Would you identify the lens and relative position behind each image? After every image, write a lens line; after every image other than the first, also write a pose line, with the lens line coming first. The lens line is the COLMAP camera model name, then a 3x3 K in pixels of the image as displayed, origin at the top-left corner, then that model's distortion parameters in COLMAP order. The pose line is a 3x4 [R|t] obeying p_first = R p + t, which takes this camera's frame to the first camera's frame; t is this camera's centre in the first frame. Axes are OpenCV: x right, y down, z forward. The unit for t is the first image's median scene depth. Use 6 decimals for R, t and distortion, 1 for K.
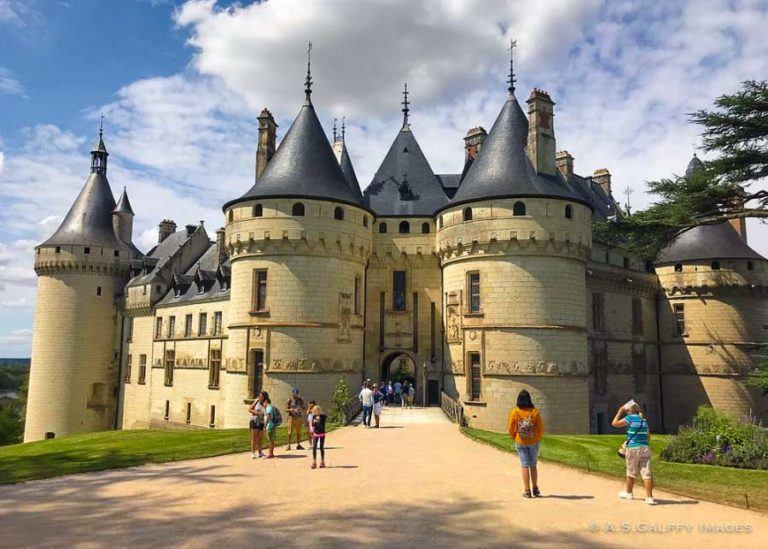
lens RADIAL K [[875.3, 0, 449.9], [0, 875.3, 240.4], [0, 0, 1]] dist [0.052581, -0.031876]
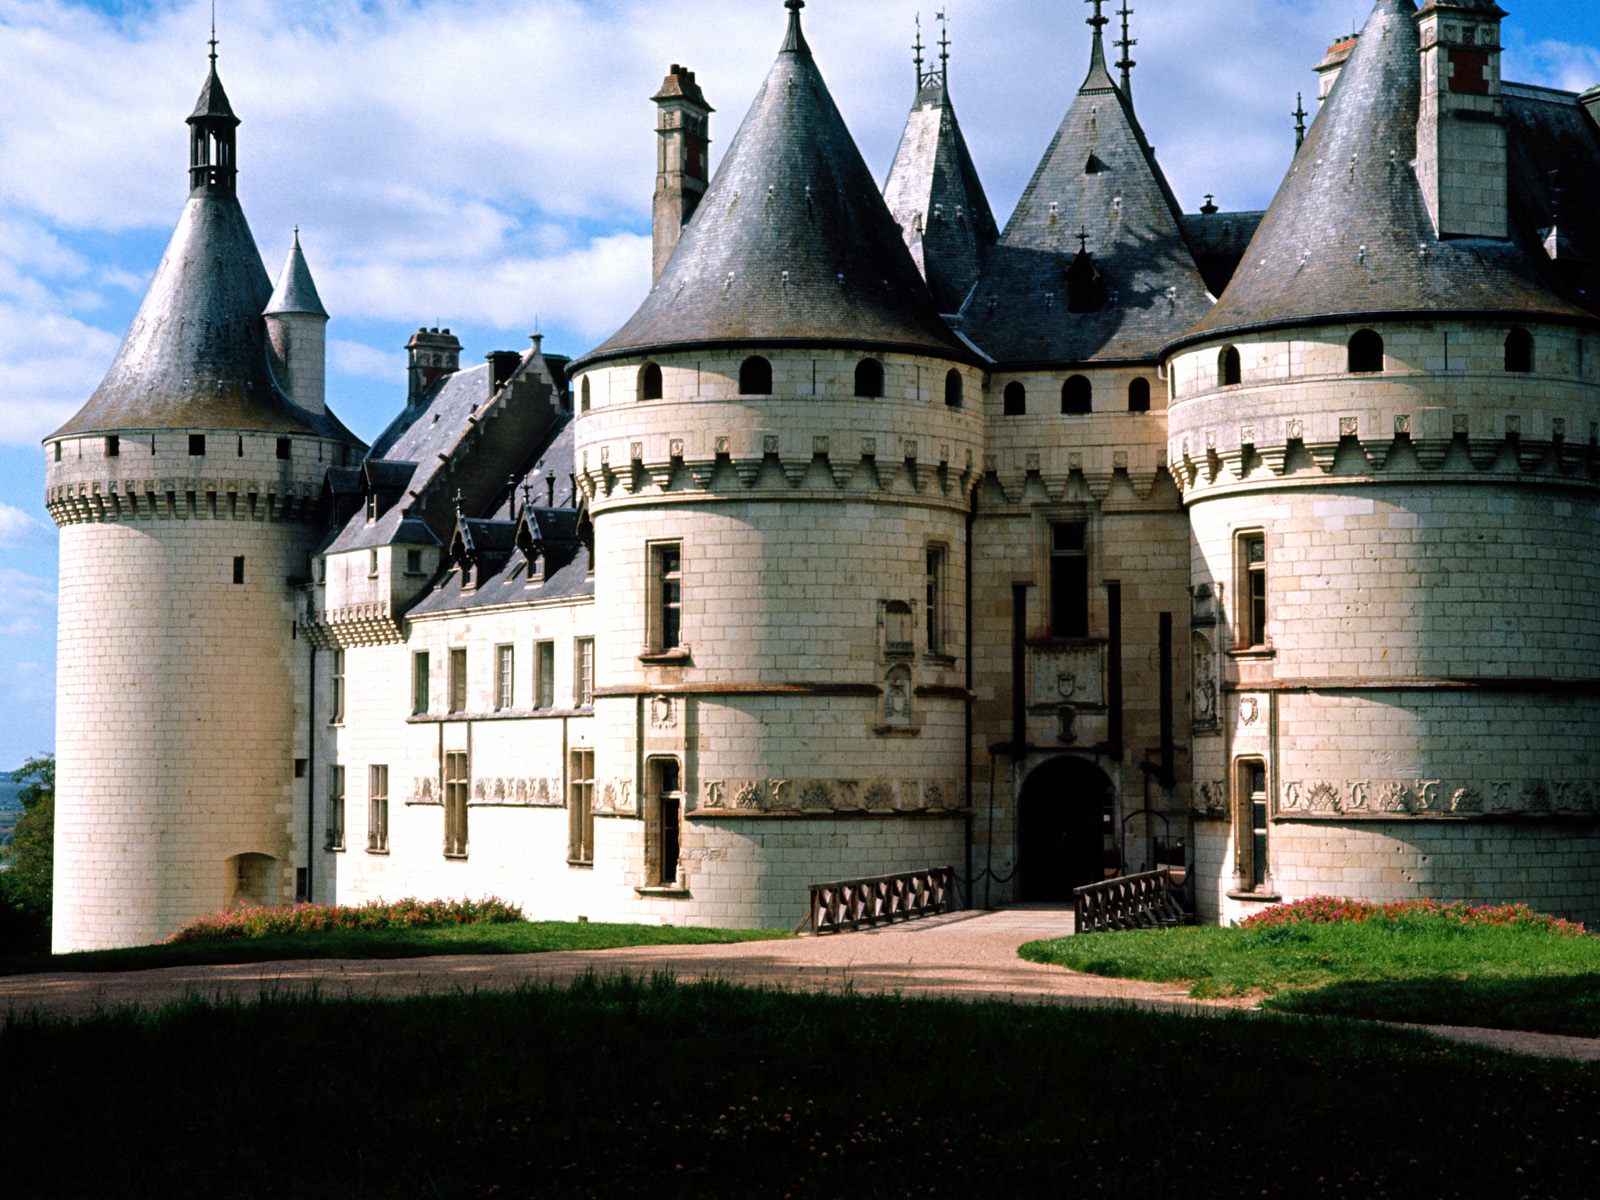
lens RADIAL K [[3292.7, 0, 800.0], [0, 3292.7, 600.0], [0, 0, 1]] dist [0.100460, 0.055109]
pose [[0.978650, -0.022080, -0.204344, 0.105045], [0.039082, 0.996065, 0.079544, -0.042818], [0.201783, -0.085832, 0.975662, -0.293228]]
